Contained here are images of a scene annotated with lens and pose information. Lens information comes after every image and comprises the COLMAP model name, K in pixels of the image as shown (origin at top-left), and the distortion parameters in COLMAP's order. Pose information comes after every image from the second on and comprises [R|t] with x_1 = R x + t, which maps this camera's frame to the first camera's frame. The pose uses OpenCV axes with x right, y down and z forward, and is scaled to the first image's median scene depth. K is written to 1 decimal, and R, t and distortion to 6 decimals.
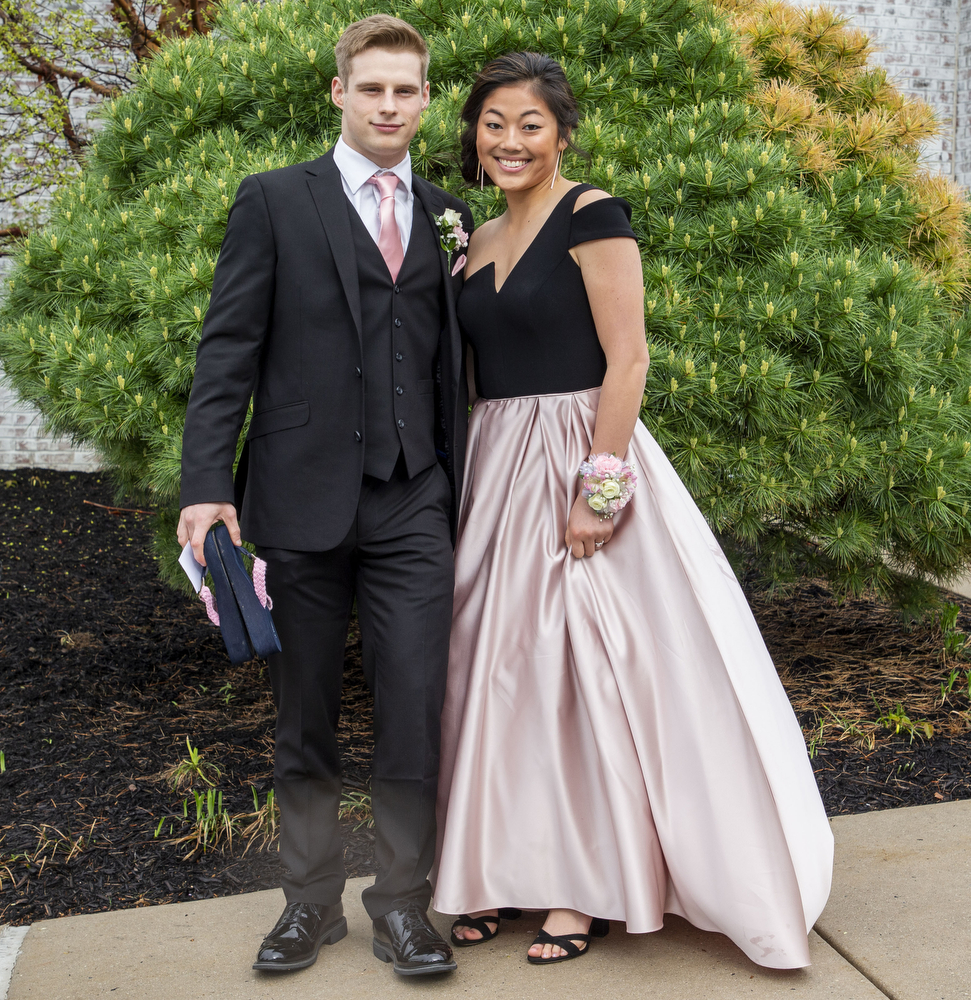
lens RADIAL K [[2124.8, 0, 485.5], [0, 2124.8, 500.0], [0, 0, 1]] dist [-0.076975, 1.965734]
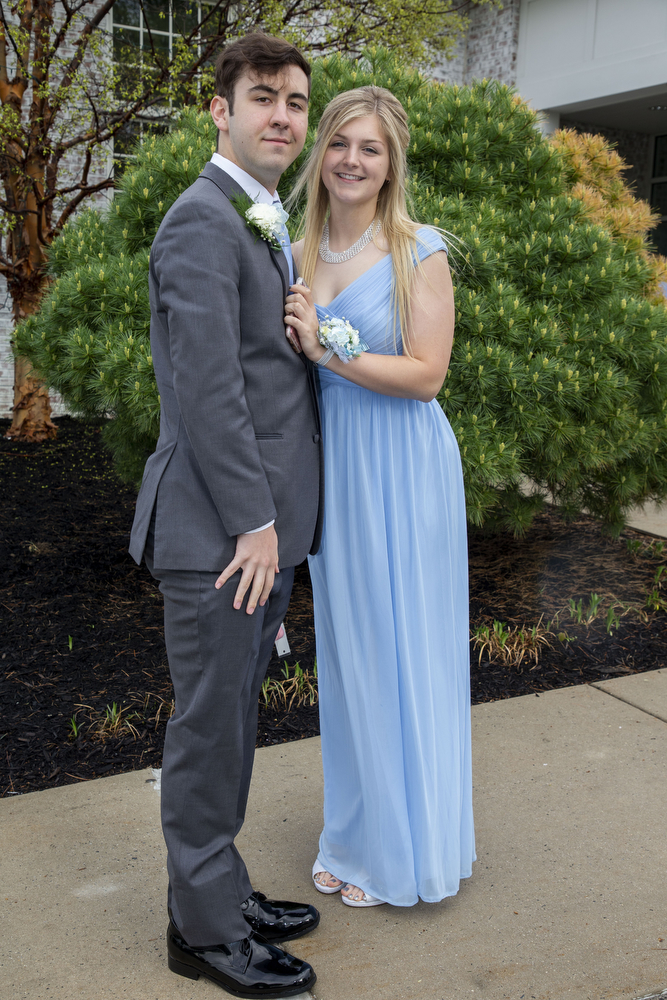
lens RADIAL K [[1241.9, 0, 333.5], [0, 1241.9, 500.0], [0, 0, 1]] dist [0.094804, 0.004654]
pose [[0.975397, -0.004077, 0.220417, -0.249238], [-0.007456, 0.998647, 0.051465, -0.017305], [-0.220328, -0.051842, 0.974047, 0.161901]]
